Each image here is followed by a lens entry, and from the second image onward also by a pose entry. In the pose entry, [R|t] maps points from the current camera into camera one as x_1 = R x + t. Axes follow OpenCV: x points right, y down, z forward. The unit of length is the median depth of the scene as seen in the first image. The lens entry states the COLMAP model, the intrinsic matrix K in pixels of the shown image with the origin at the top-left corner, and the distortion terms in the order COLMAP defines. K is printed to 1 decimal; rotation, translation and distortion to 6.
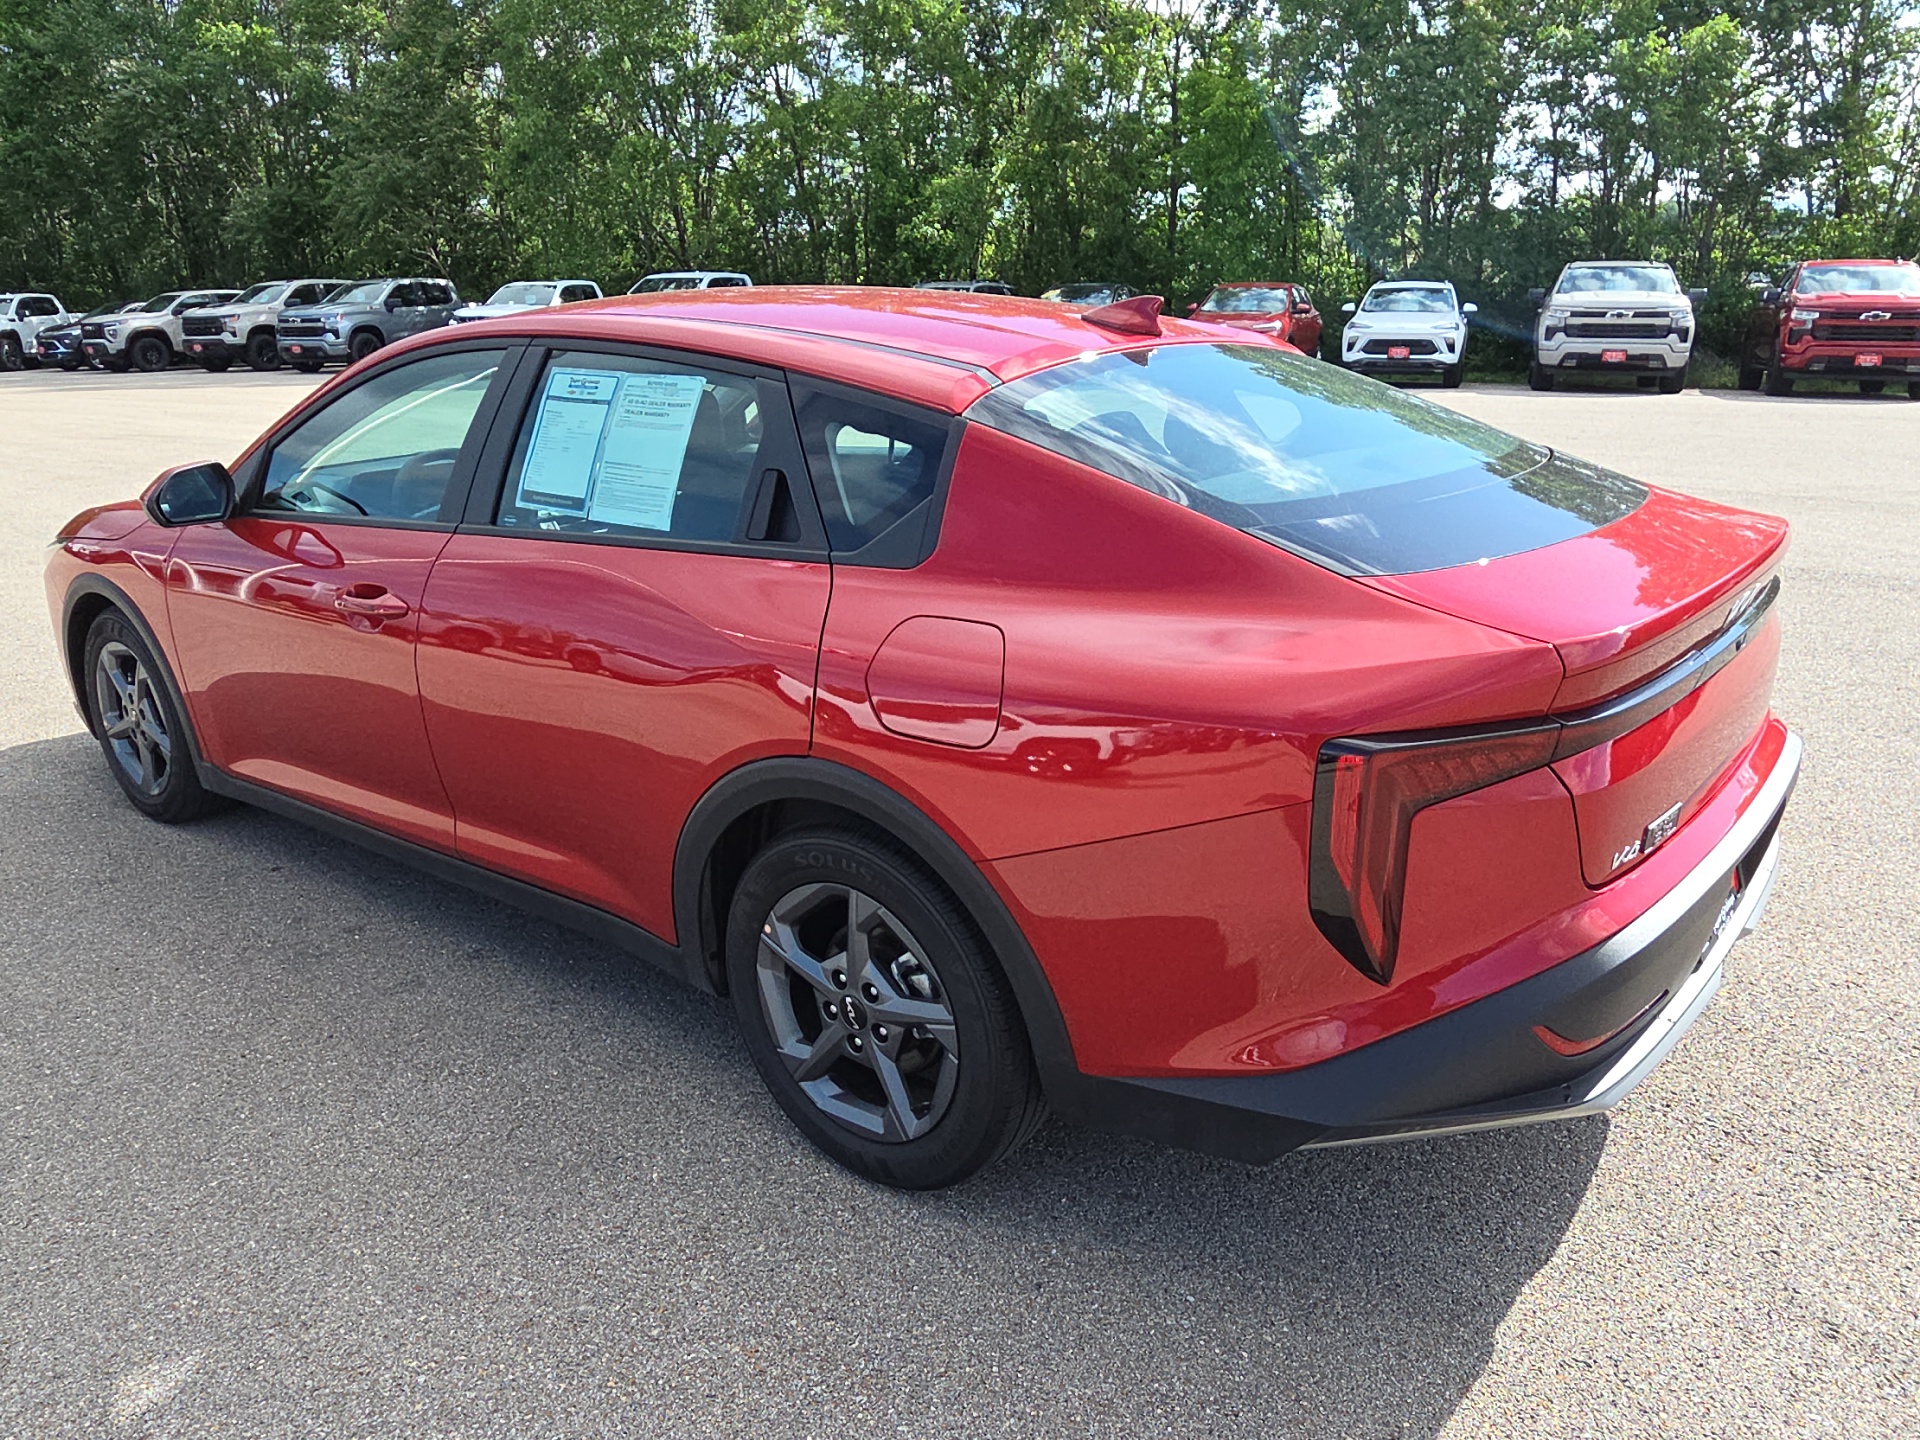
lens RADIAL K [[1428.1, 0, 945.8], [0, 1428.1, 738.4], [0, 0, 1]] dist [-0.005884, 0.006065]
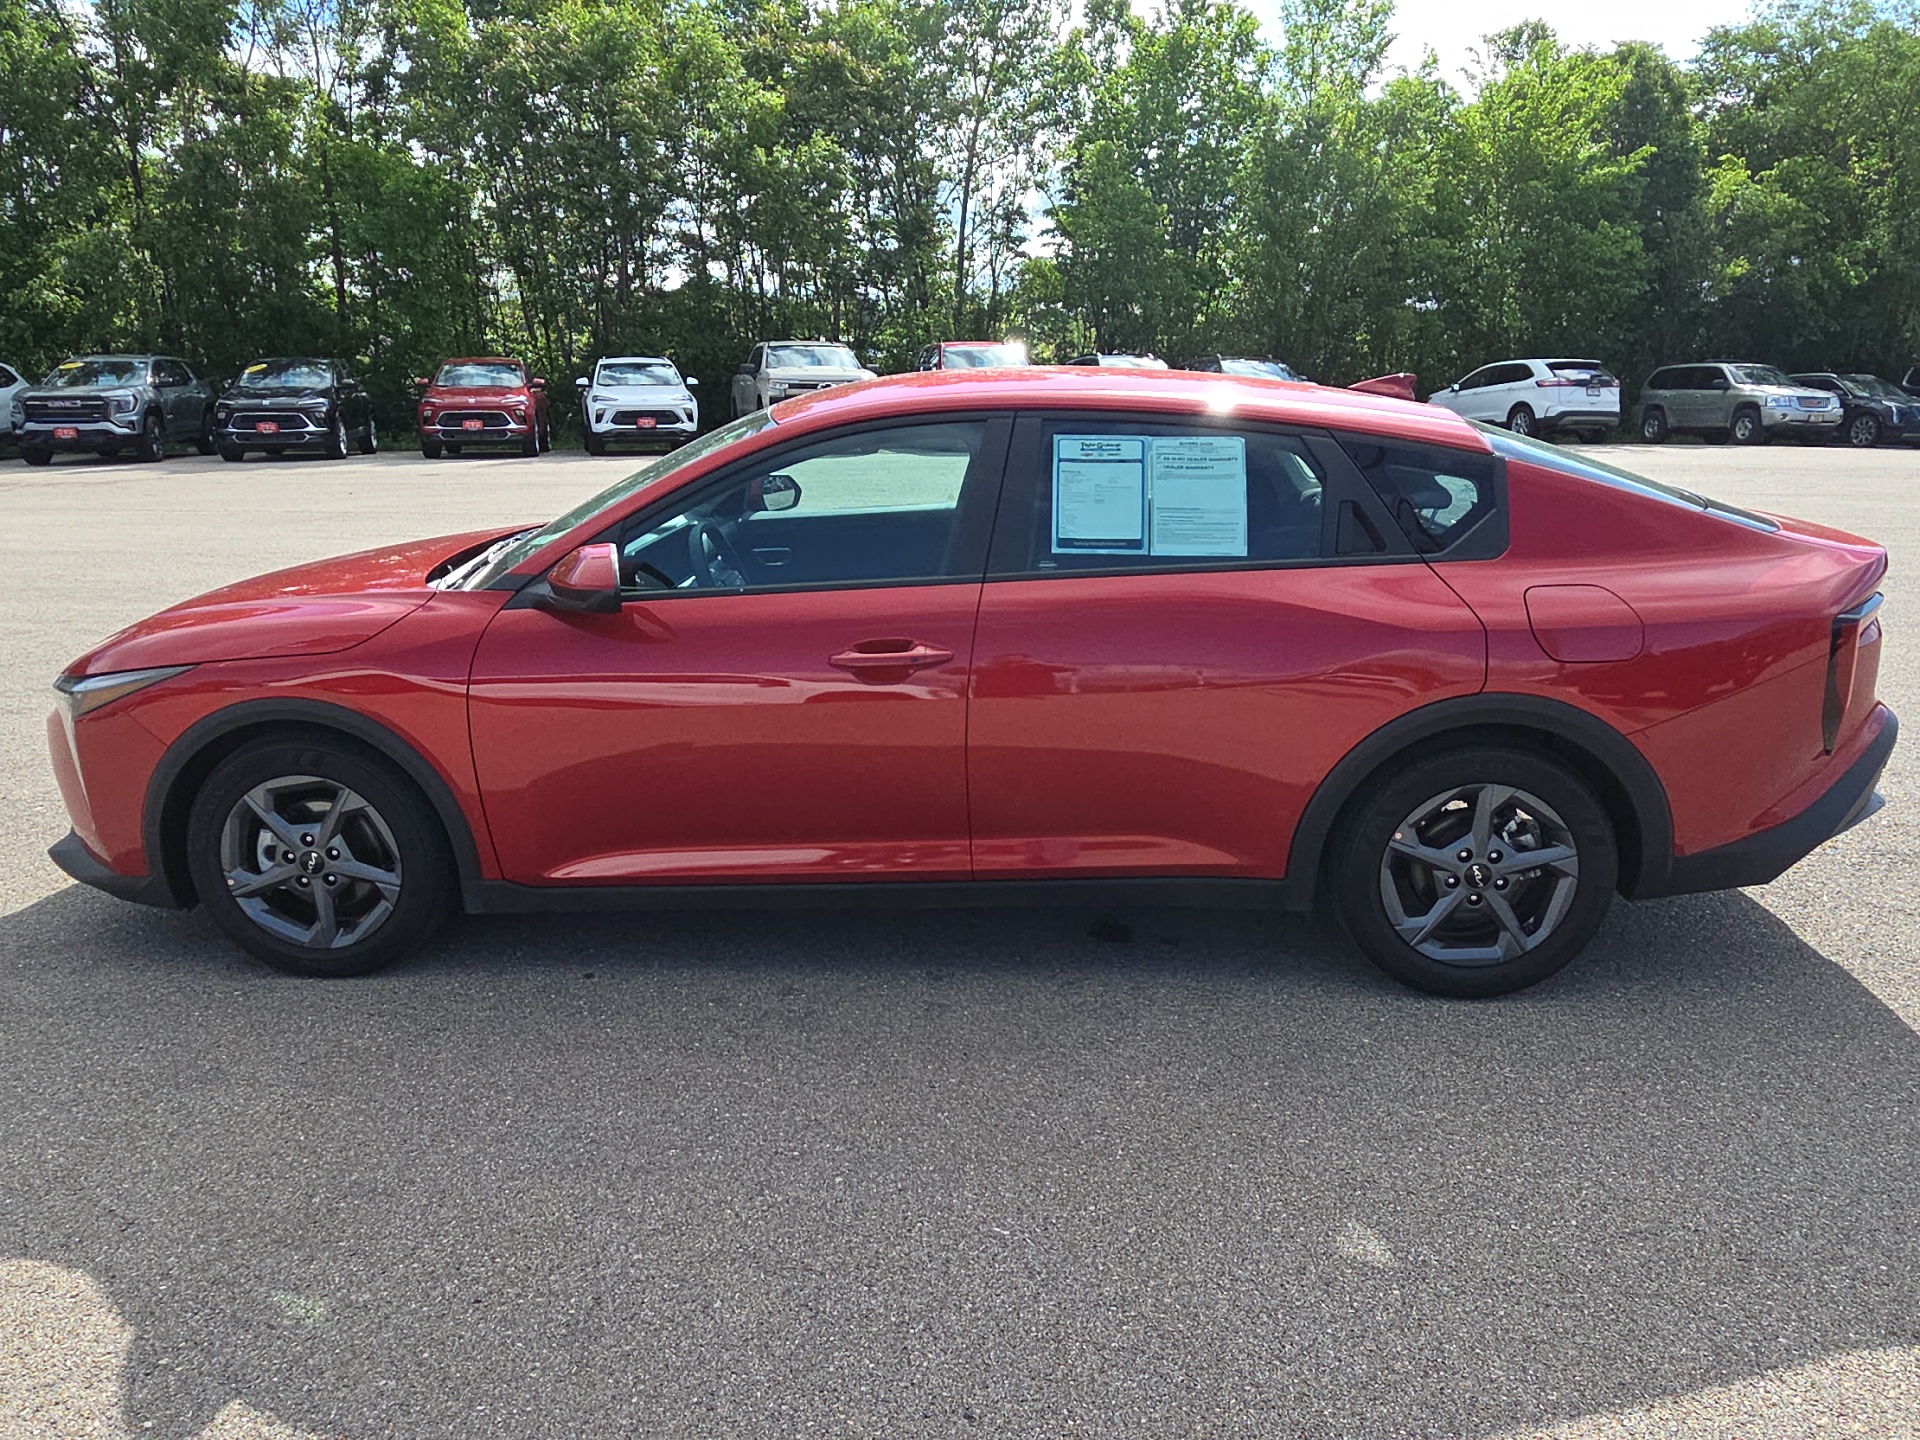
lens RADIAL K [[1425.0, 0, 930.9], [0, 1425.0, 750.8], [0, 0, 1]] dist [0.002990, 0.013806]
pose [[0.807502, -0.154082, 0.569385, -0.811420], [0.176831, 0.984119, 0.015532, -0.029593], [-0.562736, 0.088143, 0.821924, 0.084642]]
